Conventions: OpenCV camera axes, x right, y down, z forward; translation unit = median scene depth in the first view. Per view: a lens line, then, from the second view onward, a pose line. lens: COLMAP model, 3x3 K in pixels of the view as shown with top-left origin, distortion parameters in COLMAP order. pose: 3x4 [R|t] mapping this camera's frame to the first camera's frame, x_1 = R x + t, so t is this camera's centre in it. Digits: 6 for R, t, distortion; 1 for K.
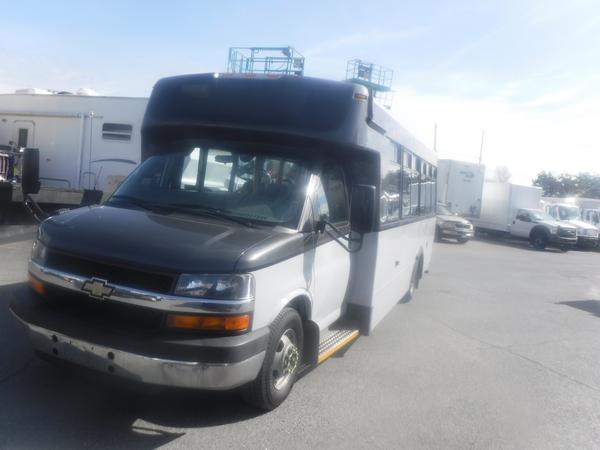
lens RADIAL K [[514.3, 0, 295.3], [0, 514.3, 225.3], [0, 0, 1]] dist [0.030366, 0.006832]
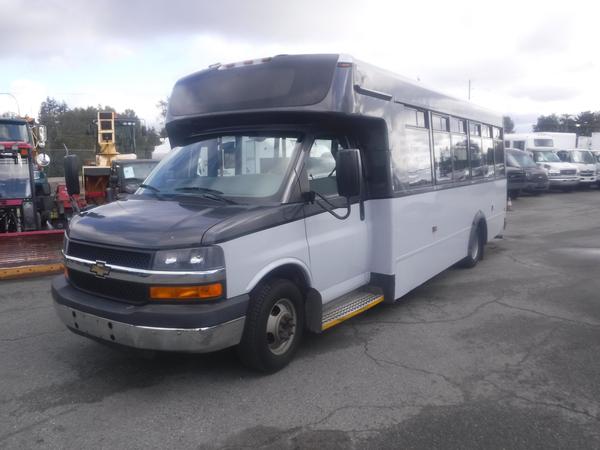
lens RADIAL K [[508.1, 0, 308.2], [0, 508.1, 233.8], [0, 0, 1]] dist [-0.027069, 0.020758]
pose [[0.972343, -0.089268, -0.215825, 0.321485], [0.098241, 0.994674, 0.031192, 0.053795], [0.211891, -0.051532, 0.975934, 0.002043]]
